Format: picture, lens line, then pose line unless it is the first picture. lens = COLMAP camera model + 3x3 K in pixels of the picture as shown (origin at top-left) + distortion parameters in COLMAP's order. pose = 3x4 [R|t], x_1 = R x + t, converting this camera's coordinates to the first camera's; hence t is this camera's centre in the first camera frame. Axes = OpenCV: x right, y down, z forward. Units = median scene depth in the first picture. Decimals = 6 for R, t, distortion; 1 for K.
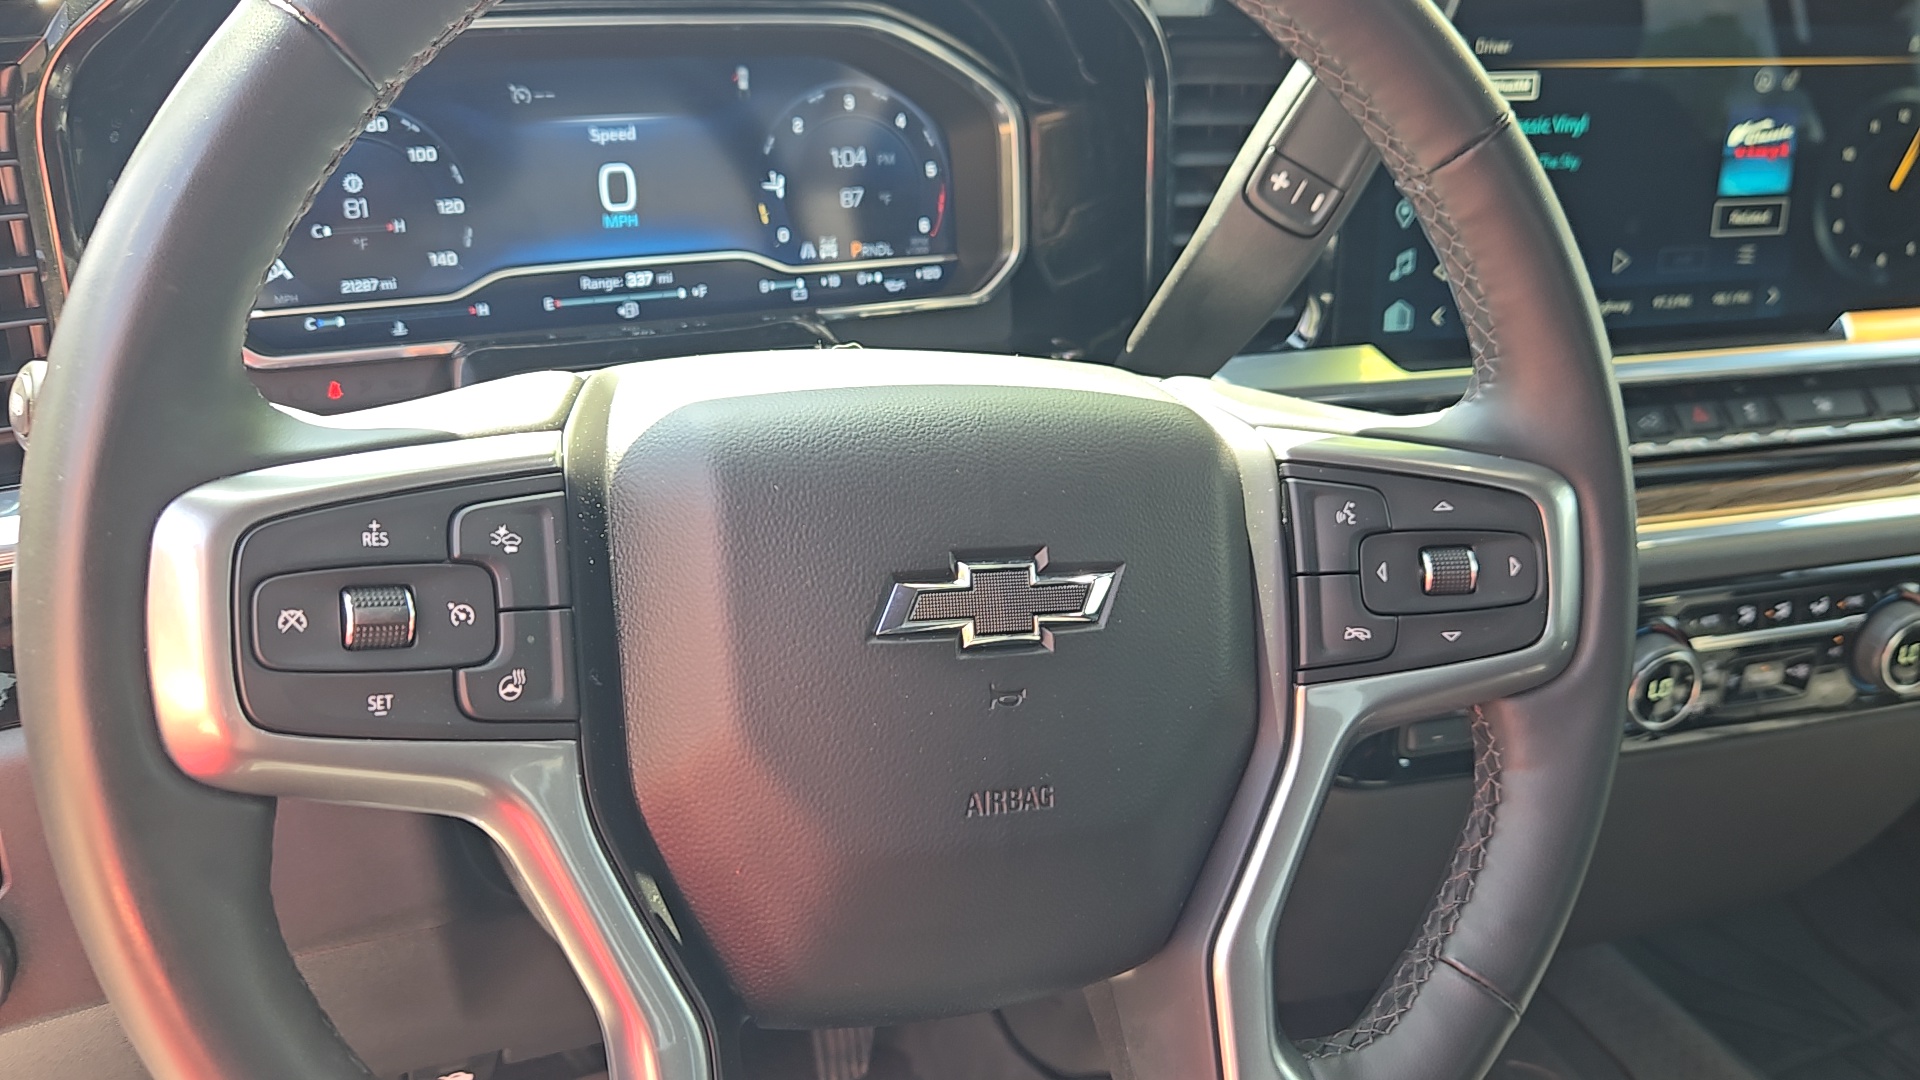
lens RADIAL K [[1607.6, 0, 952.9], [0, 1607.6, 531.9], [0, 0, 1]] dist [0.015883, -0.019249]
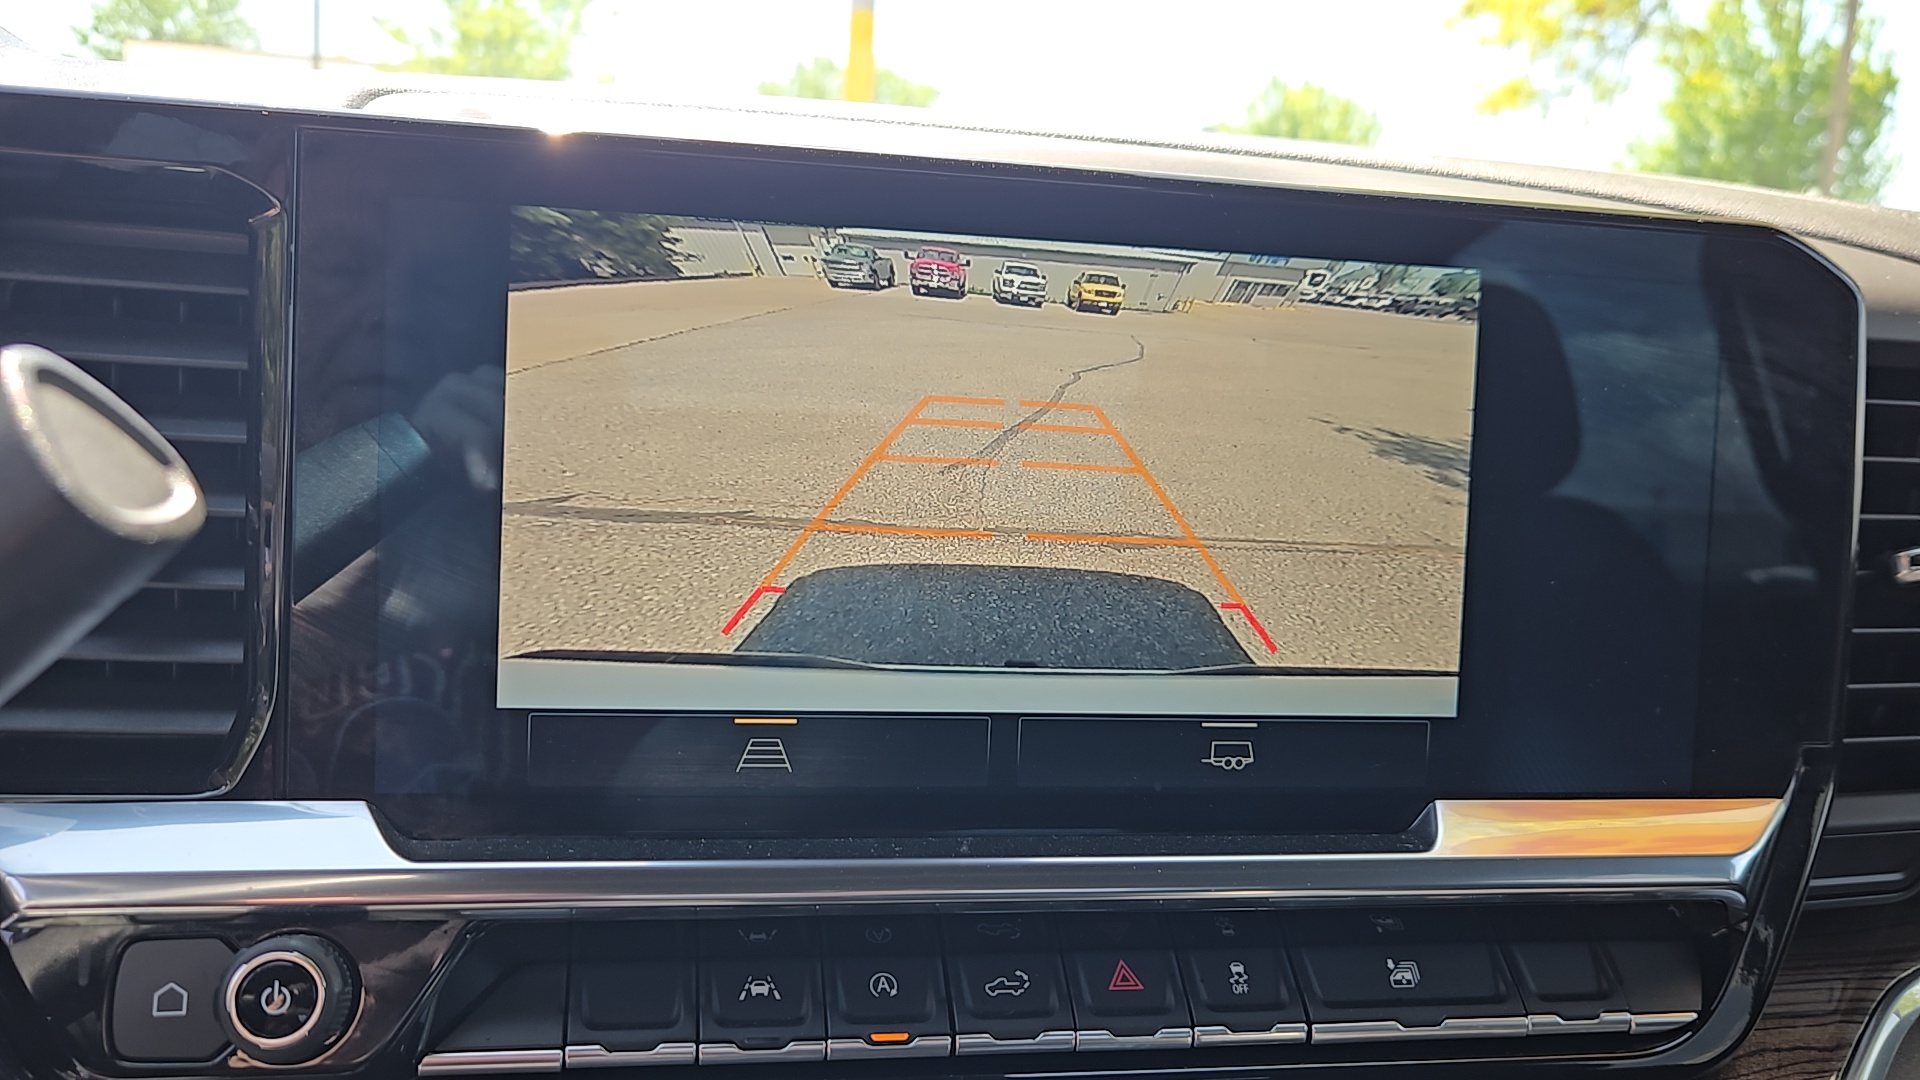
lens RADIAL K [[1607.6, 0, 955.0], [0, 1607.6, 536.7], [0, 0, 1]] dist [0.015883, -0.019249]
pose [[0.993621, 0.049814, -0.101177, 0.820322], [-0.073150, 0.967506, -0.242037, -0.144938], [0.085833, 0.247894, 0.964977, 0.840813]]
